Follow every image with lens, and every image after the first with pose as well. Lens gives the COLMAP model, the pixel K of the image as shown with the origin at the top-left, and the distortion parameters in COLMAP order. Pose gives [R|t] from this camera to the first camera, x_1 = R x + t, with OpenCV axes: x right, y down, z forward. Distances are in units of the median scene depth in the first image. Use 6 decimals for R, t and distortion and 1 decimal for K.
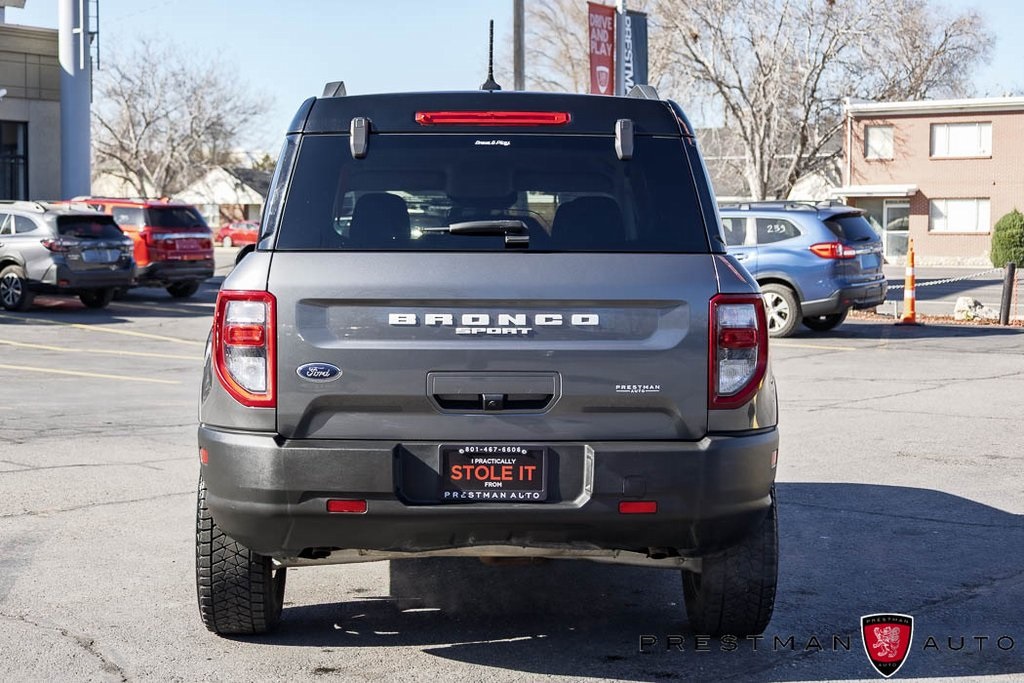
lens RADIAL K [[1769.9, 0, 512.0], [0, 1769.9, 341.5], [0, 0, 1]] dist [0.036656, 0.000952]
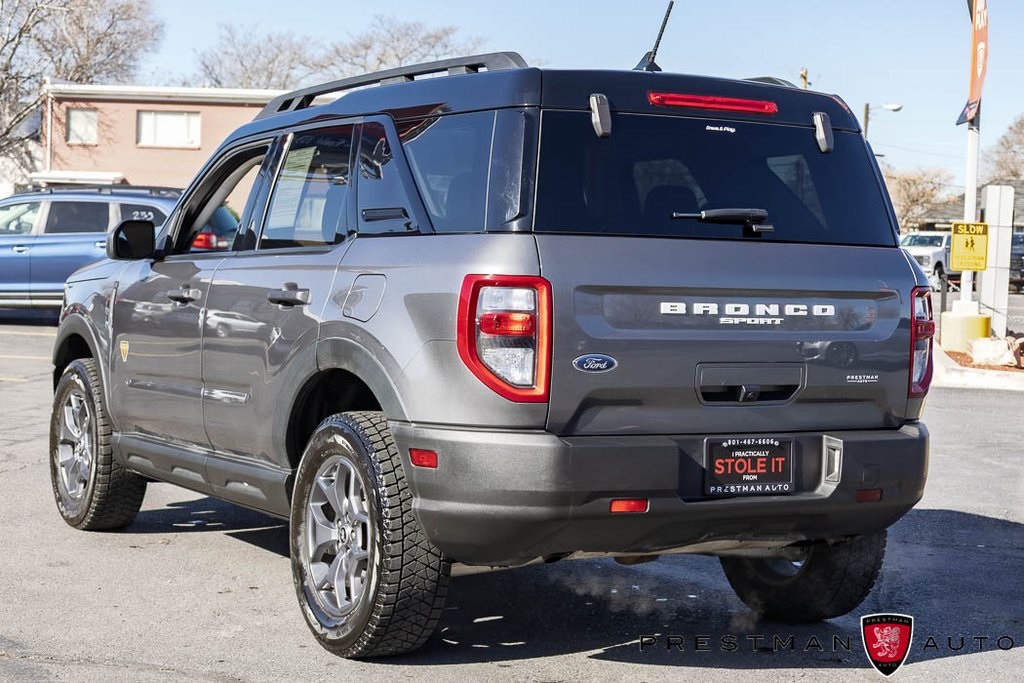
lens RADIAL K [[1855.0, 0, 512.0], [0, 1855.0, 341.5], [0, 0, 1]] dist [0.020612, 0.095348]
pose [[0.875571, 0.000060, 0.483089, -0.619182], [-0.001216, 0.999997, 0.002081, 0.003328], [-0.483088, -0.002409, 0.875569, 0.161573]]
